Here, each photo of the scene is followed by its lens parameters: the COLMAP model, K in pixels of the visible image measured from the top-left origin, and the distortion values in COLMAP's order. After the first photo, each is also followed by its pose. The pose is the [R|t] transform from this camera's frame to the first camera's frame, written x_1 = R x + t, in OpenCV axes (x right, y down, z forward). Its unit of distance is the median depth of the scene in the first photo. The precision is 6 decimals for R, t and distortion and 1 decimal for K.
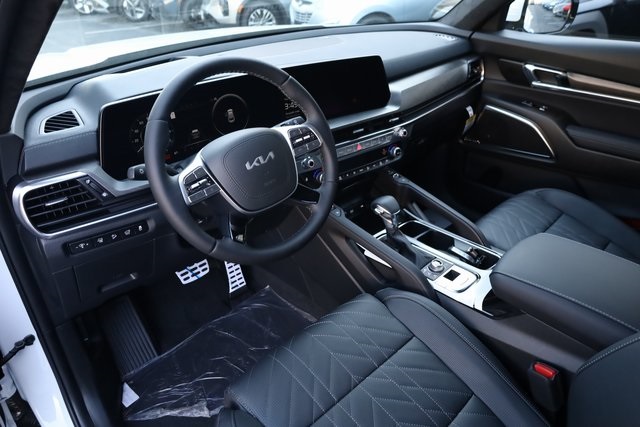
lens RADIAL K [[427.1, 0, 326.3], [0, 427.1, 211.8], [0, 0, 1]] dist [0.000784, 0.000726]
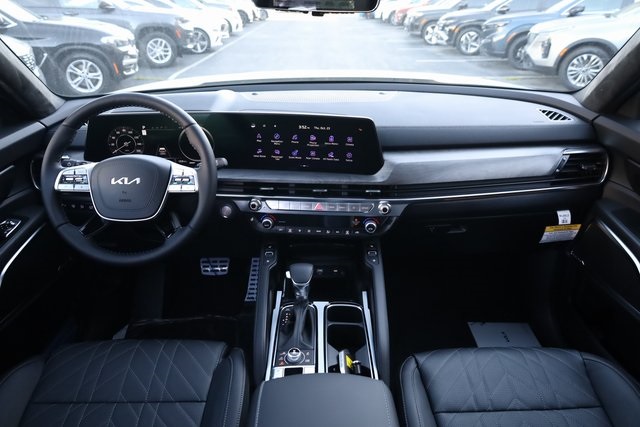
lens RADIAL K [[427.1, 0, 314.7], [0, 427.1, 212.0], [0, 0, 1]] dist [0.000784, 0.000726]
pose [[0.740323, 0.309532, -0.596750, 0.499205], [-0.349439, 0.935529, 0.051745, -0.146372], [0.574294, 0.170220, 0.800757, 0.187592]]
